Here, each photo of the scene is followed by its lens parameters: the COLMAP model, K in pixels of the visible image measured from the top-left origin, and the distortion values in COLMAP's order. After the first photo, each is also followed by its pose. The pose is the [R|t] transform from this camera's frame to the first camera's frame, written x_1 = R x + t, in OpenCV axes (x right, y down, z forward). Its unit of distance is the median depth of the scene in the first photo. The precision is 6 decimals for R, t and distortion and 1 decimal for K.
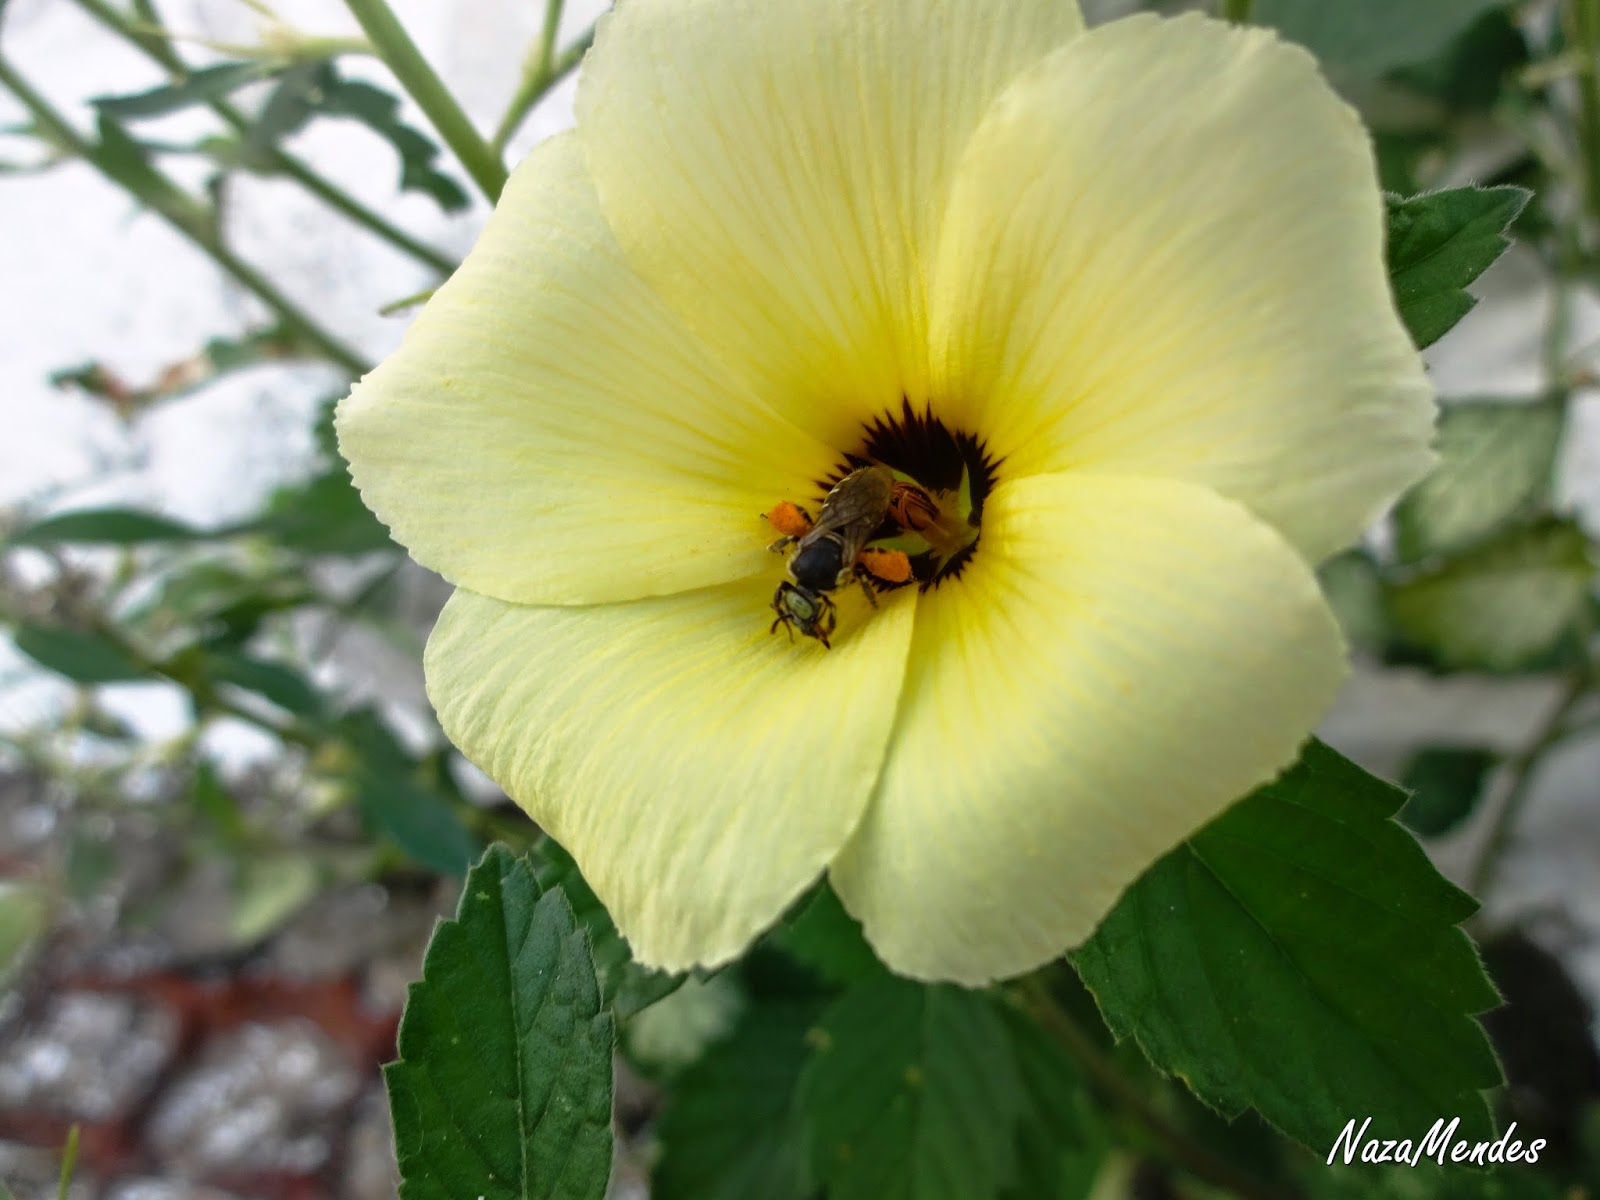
lens RADIAL K [[1147.3, 0, 871.7], [0, 1147.3, 613.8], [0, 0, 1]] dist [-0.026360, -0.006587]
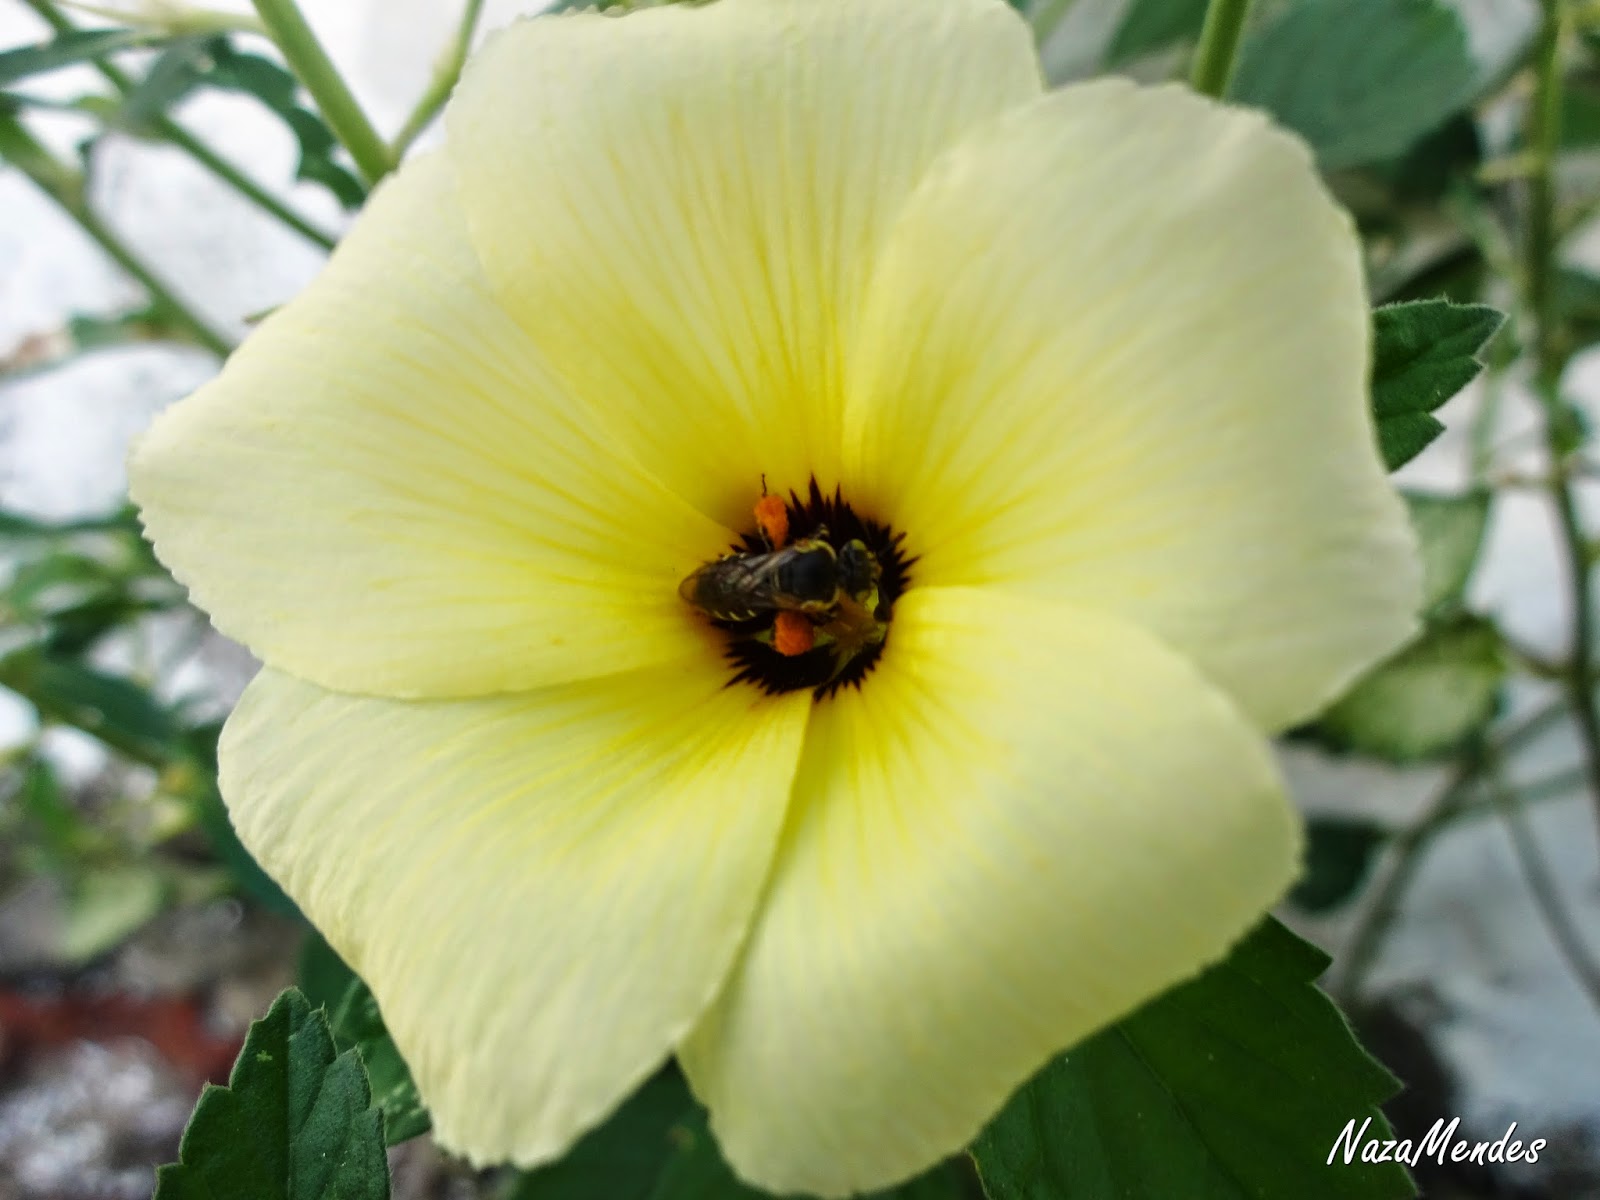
lens RADIAL K [[1171.4, 0, 867.9], [0, 1171.4, 645.1], [0, 0, 1]] dist [-0.031159, -0.000157]
pose [[0.994294, 0.073353, 0.077449, 0.012126], [-0.072698, 0.997291, -0.011246, -0.059288], [-0.078064, 0.005552, 0.996933, 0.108365]]
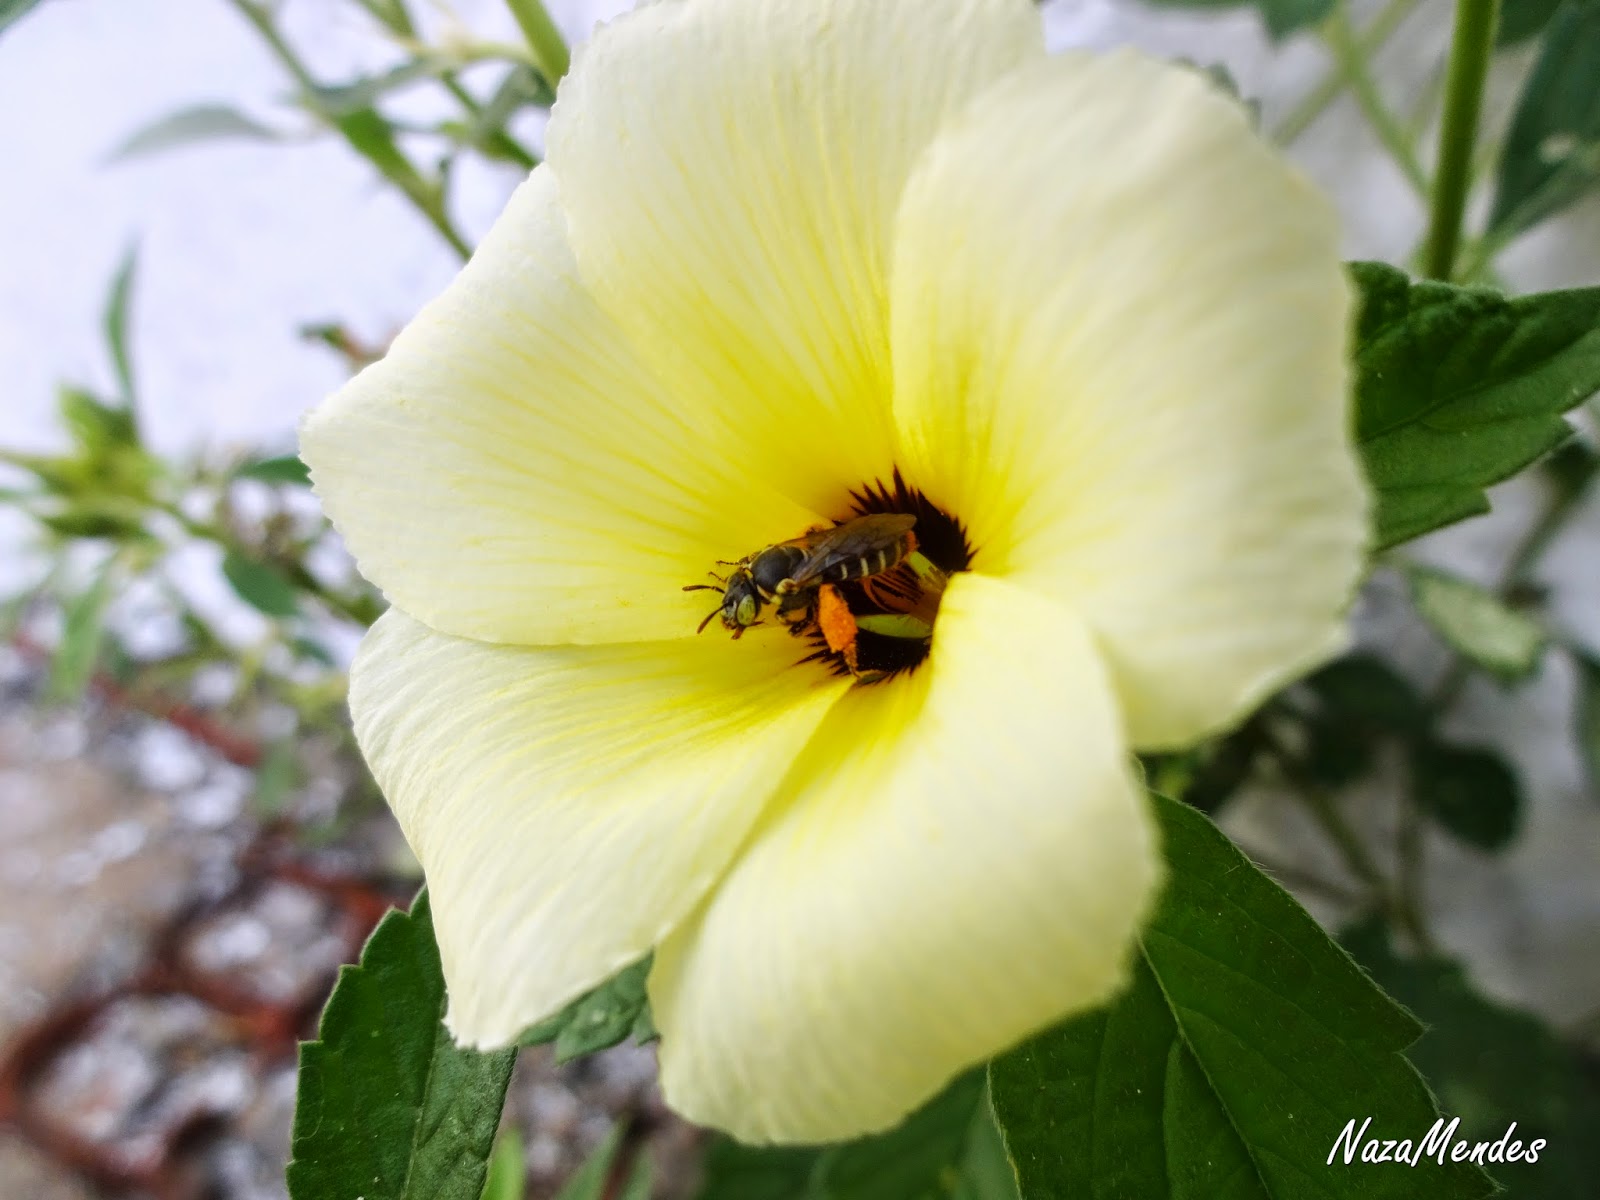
lens RADIAL K [[1179.5, 0, 802.0], [0, 1179.5, 648.5], [0, 0, 1]] dist [-0.005813, -0.001497]
pose [[0.954747, 0.162201, -0.249297, 0.245099], [-0.159035, 0.986724, 0.032929, -0.075565], [0.251328, 0.008208, 0.967867, 0.087897]]
